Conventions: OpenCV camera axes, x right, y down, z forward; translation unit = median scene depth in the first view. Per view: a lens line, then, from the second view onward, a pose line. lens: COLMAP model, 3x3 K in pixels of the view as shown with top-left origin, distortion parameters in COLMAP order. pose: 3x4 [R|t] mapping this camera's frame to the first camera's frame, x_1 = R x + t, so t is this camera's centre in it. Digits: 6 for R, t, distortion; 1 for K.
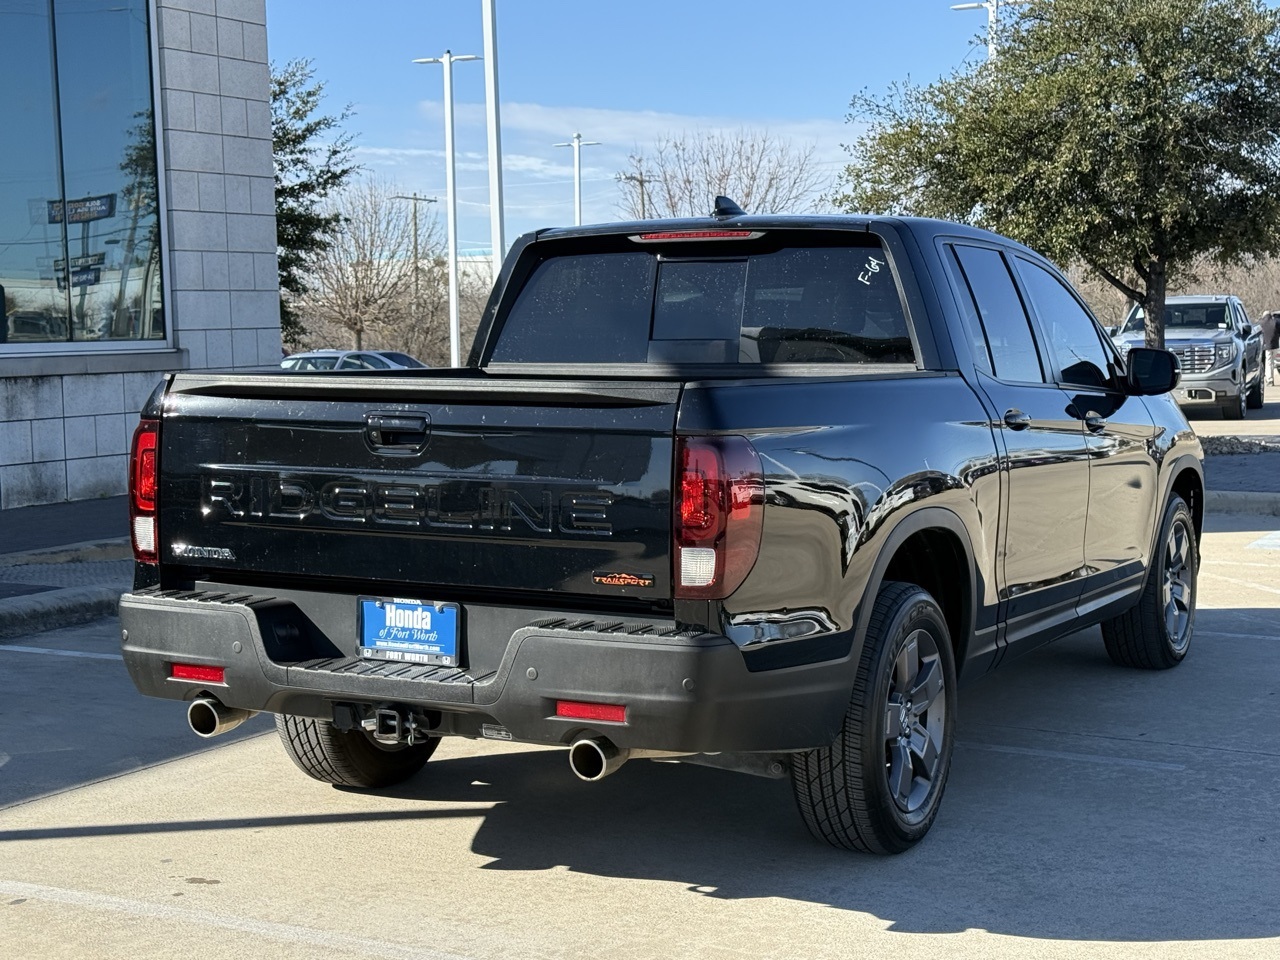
lens RADIAL K [[1970.0, 0, 640.0], [0, 1970.0, 480.0], [0, 0, 1]] dist [0.153368, -0.102493]
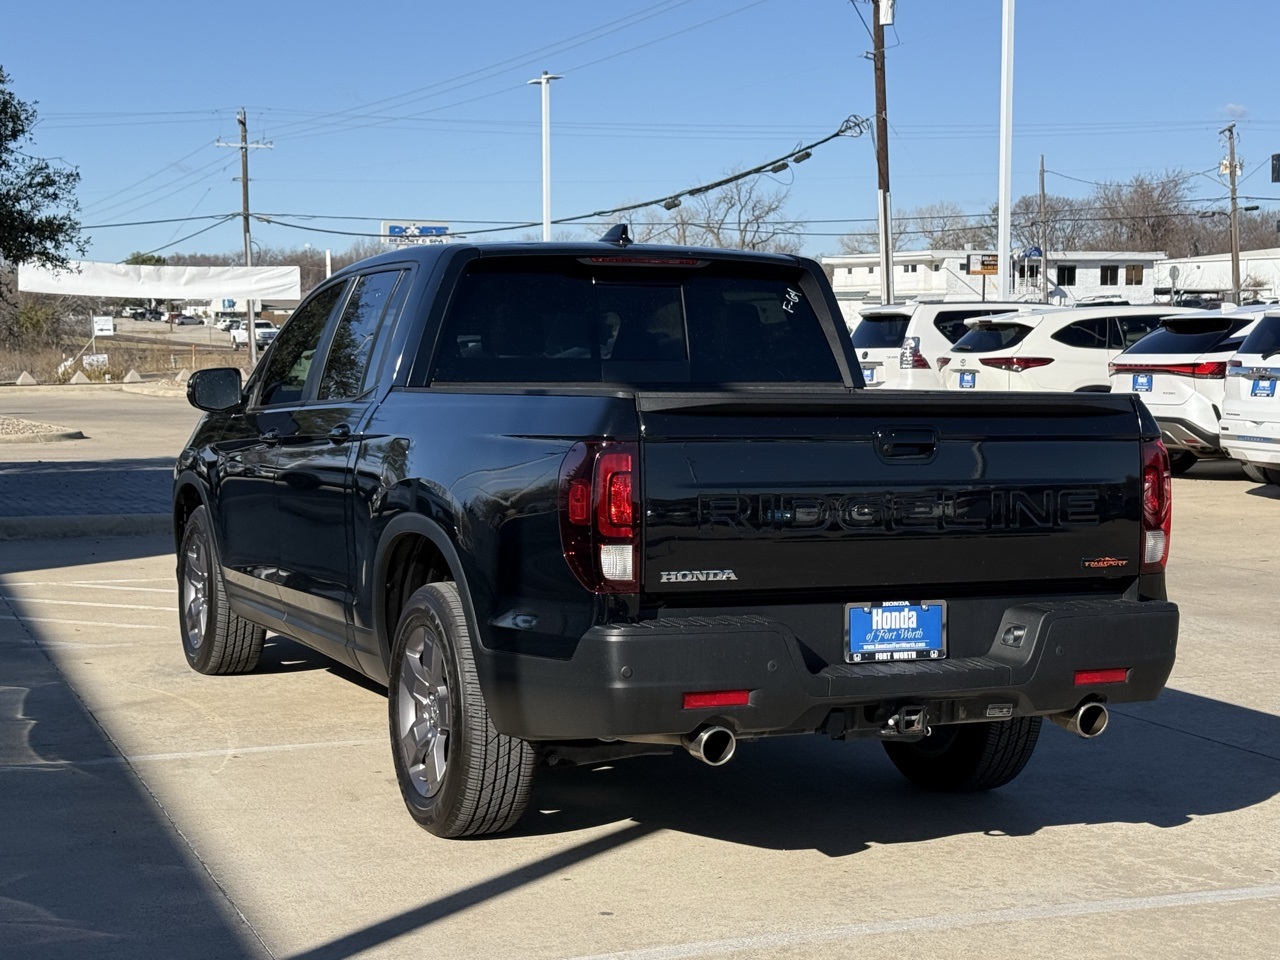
lens RADIAL K [[2016.9, 0, 640.0], [0, 2016.9, 480.0], [0, 0, 1]] dist [0.131817, -0.001477]
pose [[0.630249, -0.037469, 0.775488, -1.034861], [0.049807, 0.998729, 0.007776, -0.019959], [-0.774794, 0.033724, 0.631314, 0.414225]]
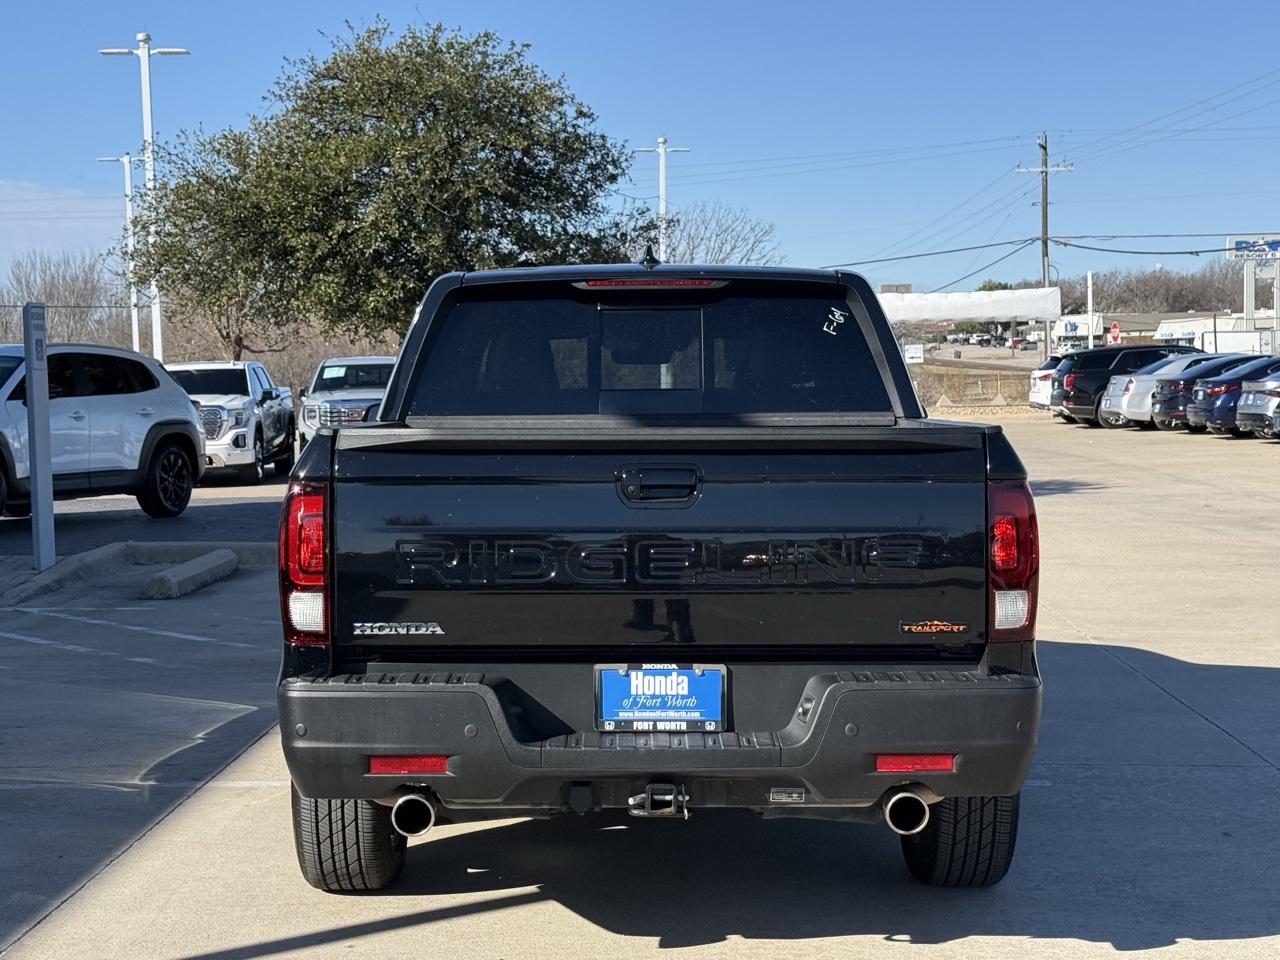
lens RADIAL K [[2013.1, 0, 640.0], [0, 2013.1, 480.0], [0, 0, 1]] dist [0.135622, 0.054881]
pose [[0.887679, -0.024304, 0.459822, -0.557148], [0.038964, 0.998989, -0.022419, -0.005550], [-0.458812, 0.037818, 0.887728, 0.152706]]
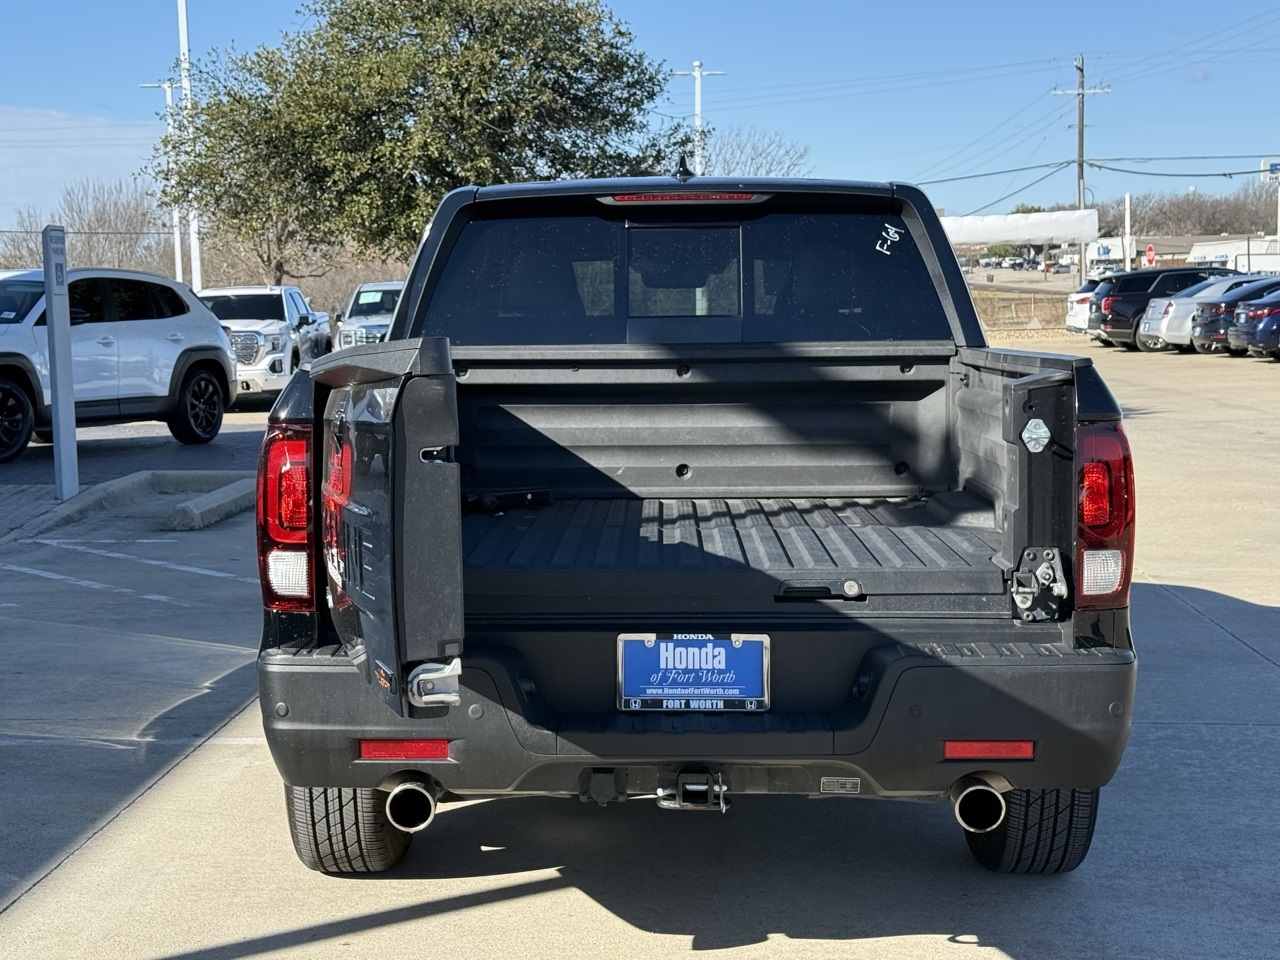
lens RADIAL K [[1972.9, 0, 632.3], [0, 1972.9, 481.4], [0, 0, 1]] dist [0.134161, -0.015298]
pose [[0.897564, -0.042225, 0.438858, -0.489496], [0.038984, 0.999105, 0.016400, -0.016465], [-0.439158, 0.002388, 0.898407, 0.277995]]
